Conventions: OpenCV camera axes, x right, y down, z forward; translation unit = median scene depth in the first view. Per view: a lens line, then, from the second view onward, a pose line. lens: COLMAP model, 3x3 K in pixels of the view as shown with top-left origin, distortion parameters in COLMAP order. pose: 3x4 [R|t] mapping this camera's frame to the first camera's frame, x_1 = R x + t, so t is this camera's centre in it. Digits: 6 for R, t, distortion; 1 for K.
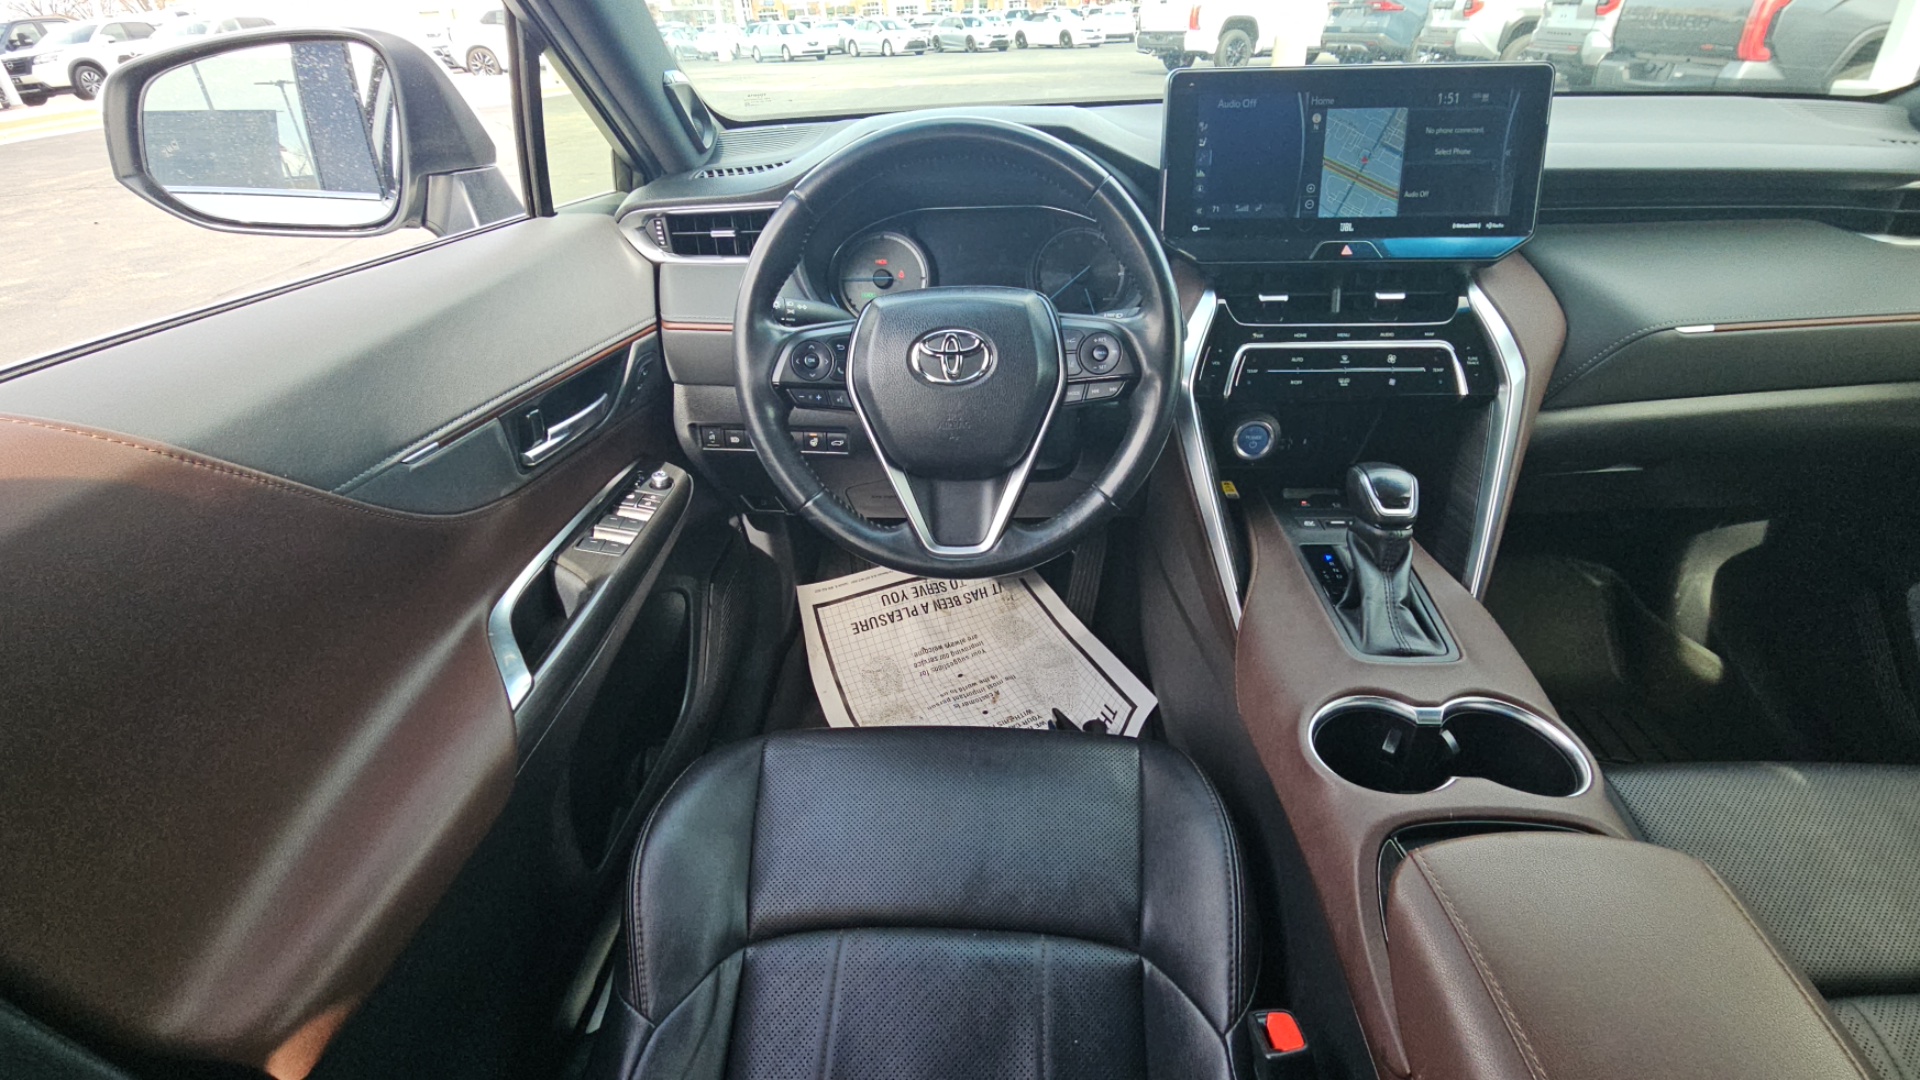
lens RADIAL K [[852.6, 0, 981.3], [0, 852.6, 543.8], [0, 0, 1]] dist [0.011554, -0.008611]
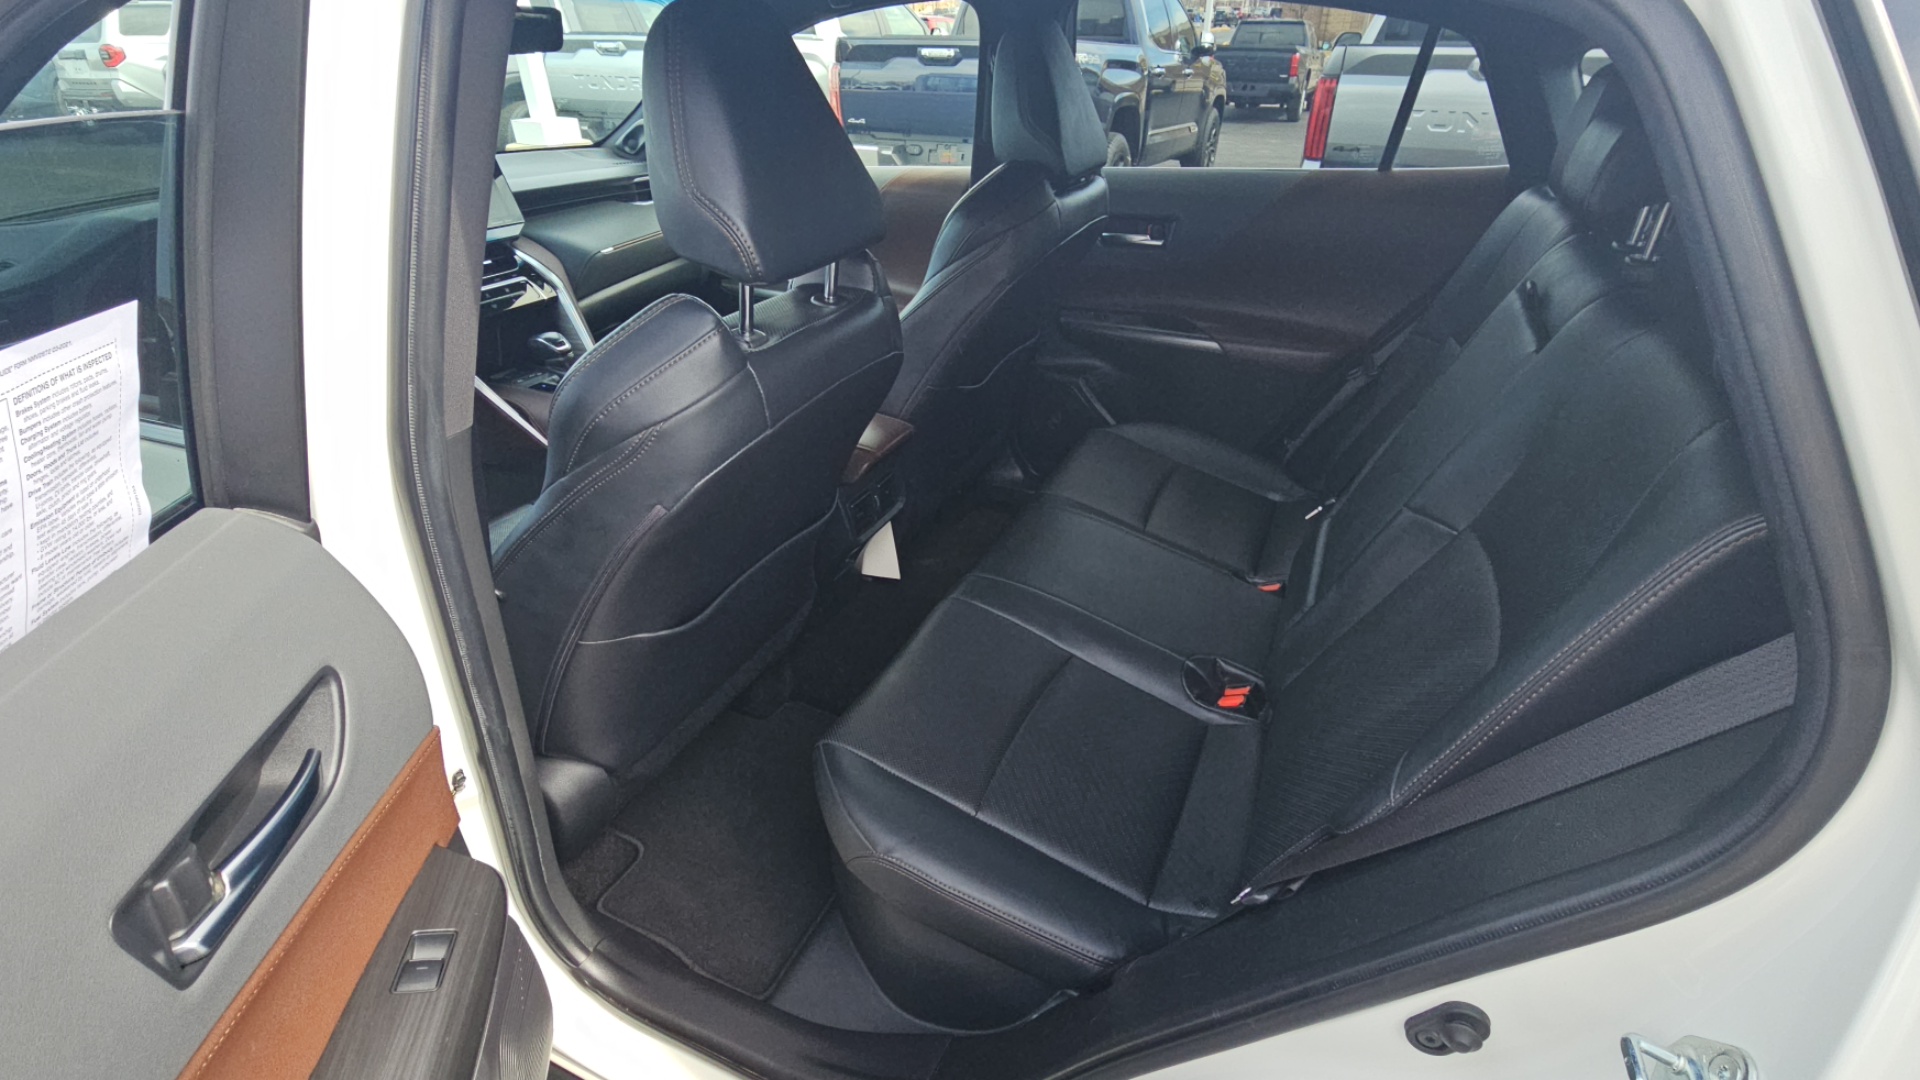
lens RADIAL K [[852.6, 0, 981.3], [0, 852.6, 541.5], [0, 0, 1]] dist [0.011554, -0.008611]
pose [[0.358316, -0.453305, 0.816164, -1.007866], [0.484056, 0.837733, 0.252772, 0.304012], [-0.798310, 0.304497, 0.519598, -0.742585]]
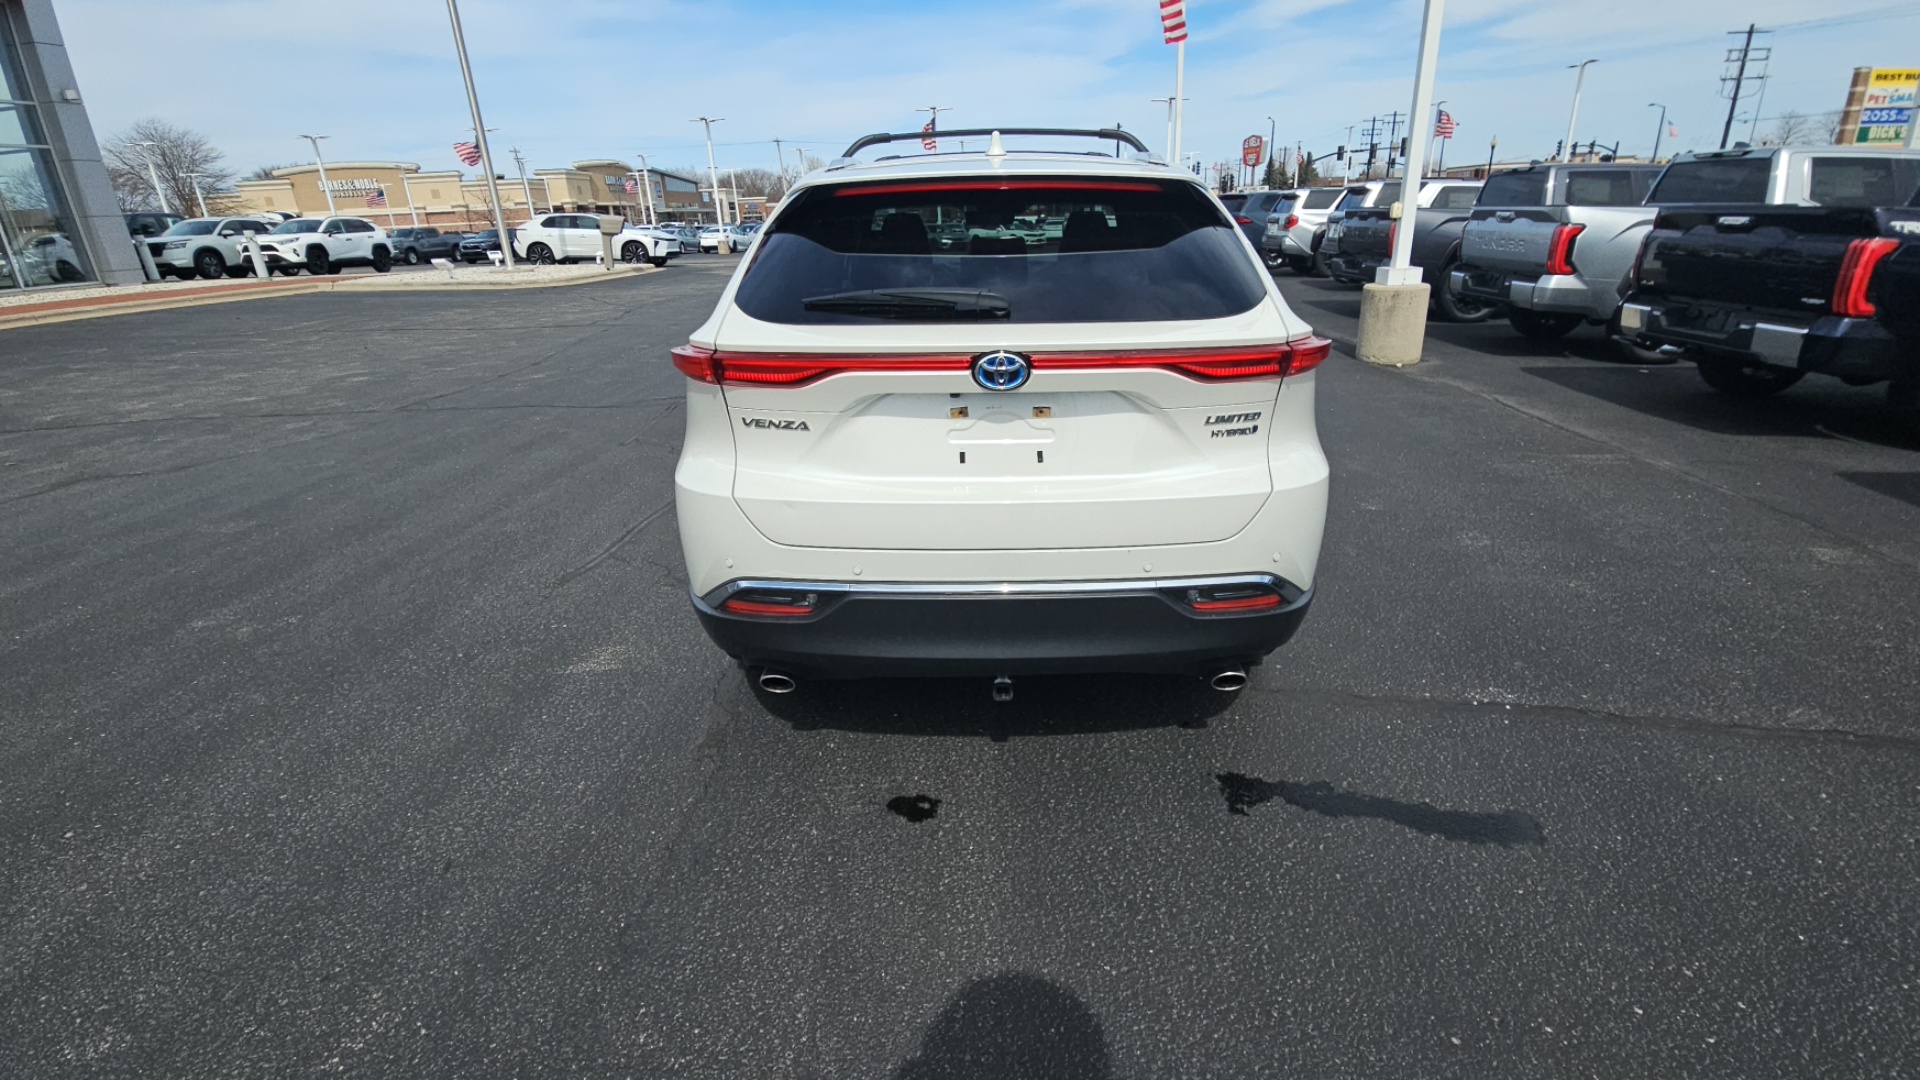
lens RADIAL K [[852.6, 0, 983.1], [0, 852.6, 545.3], [0, 0, 1]] dist [0.011554, -0.008611]
pose [[0.999116, -0.006449, 0.041540, 0.127747], [0.014068, 0.982481, -0.185830, 2.208693], [-0.039614, 0.186250, 0.981703, -3.891839]]
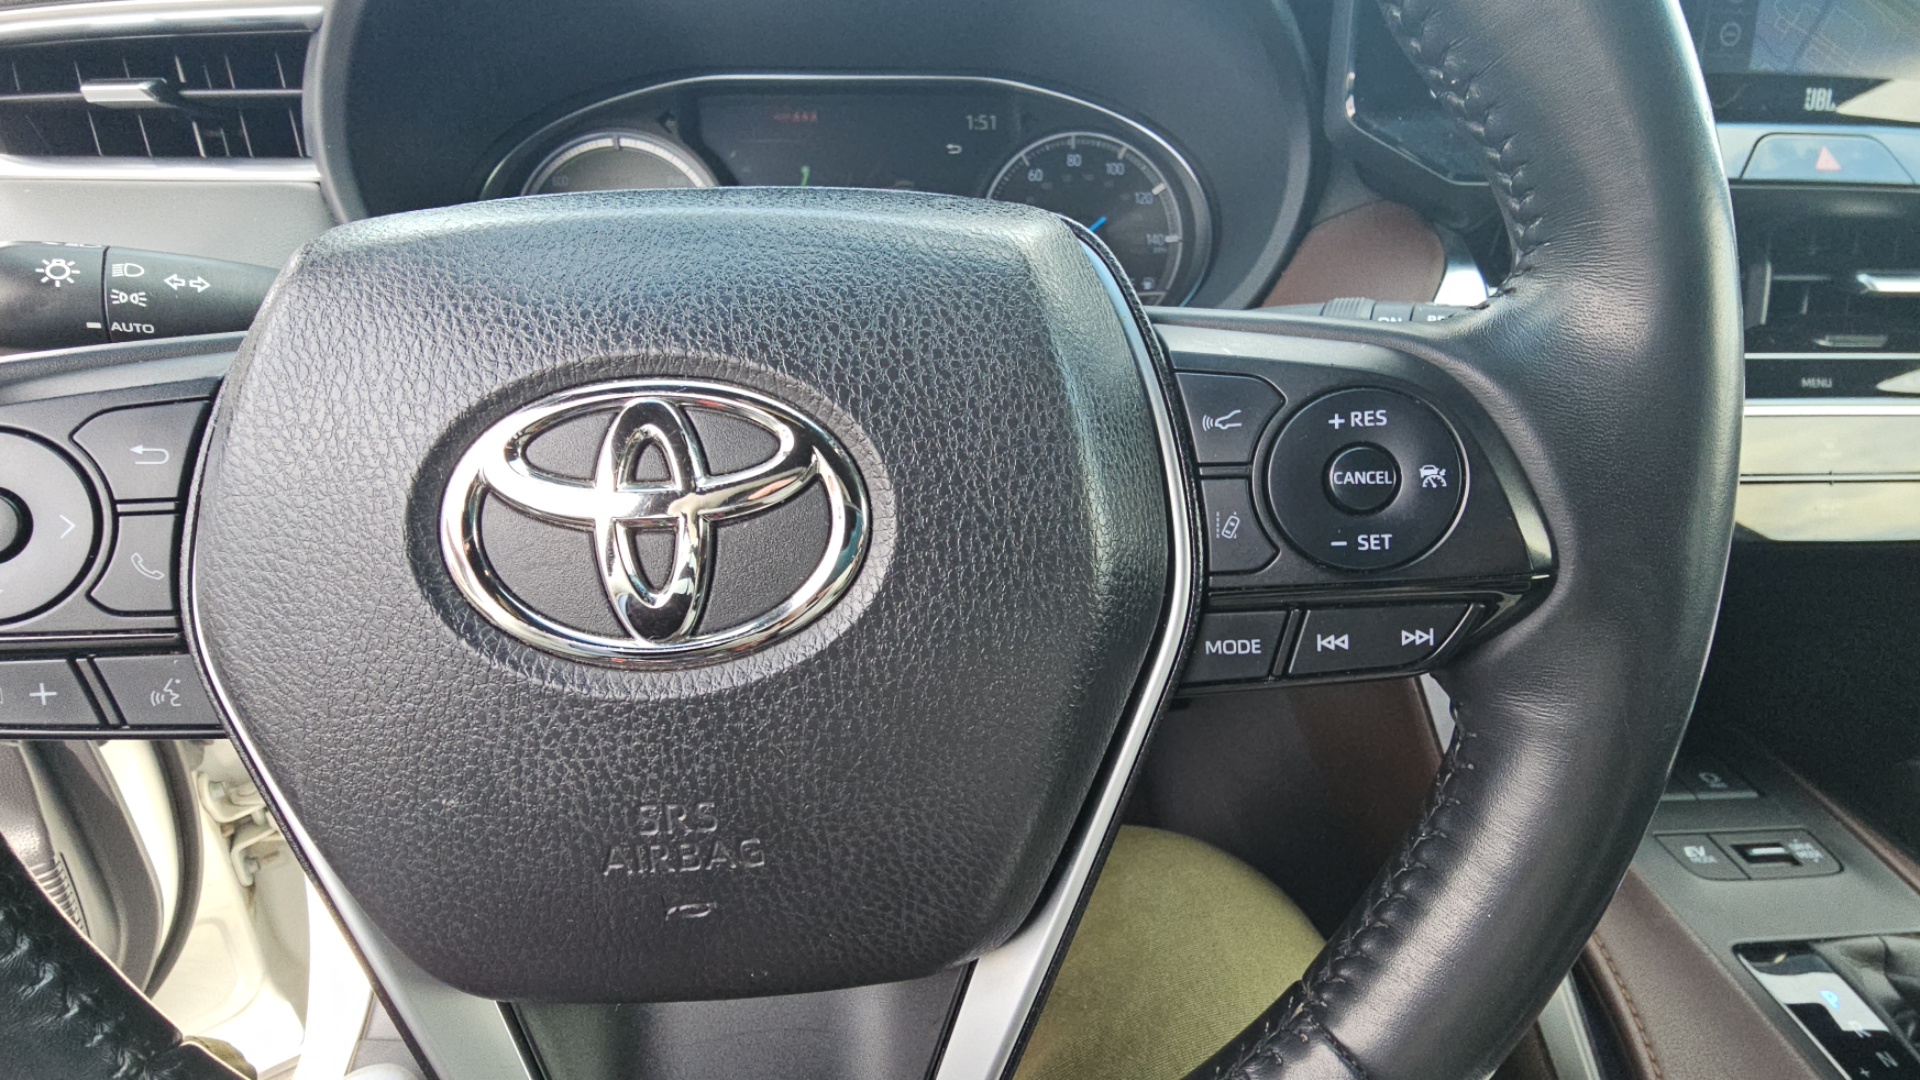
lens RADIAL K [[852.6, 0, 977.2], [0, 852.6, 549.8], [0, 0, 1]] dist [0.011554, -0.008611]
pose [[0.994211, -0.020187, 0.105529, 0.013339], [0.022799, 0.999461, -0.023600, -0.165753], [-0.104995, 0.025869, 0.994136, 0.648253]]
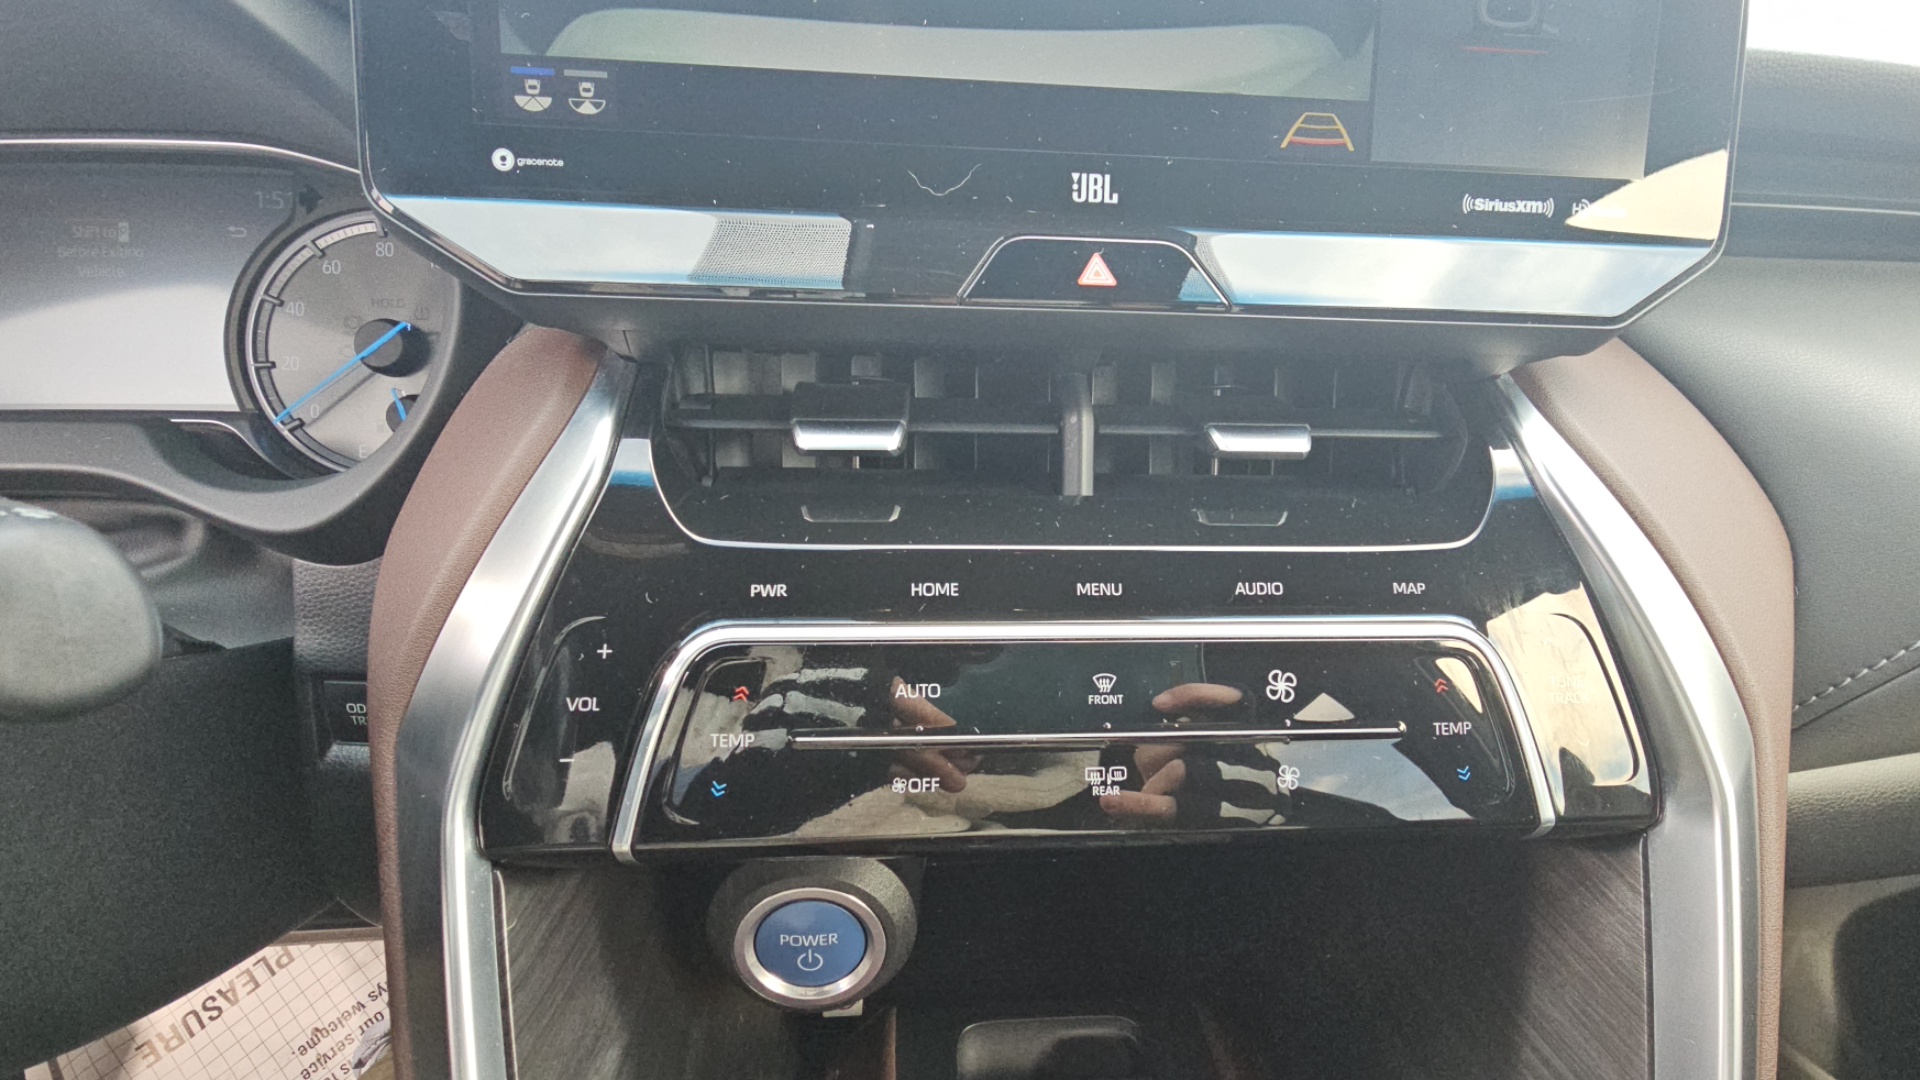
lens RADIAL K [[852.6, 0, 974.8], [0, 852.6, 542.7], [0, 0, 1]] dist [0.011554, -0.008611]
pose [[0.990749, 0.003623, 0.135657, 0.343426], [0.012771, 0.992718, -0.119785, -0.222279], [-0.135103, 0.120409, 0.983488, 0.732839]]
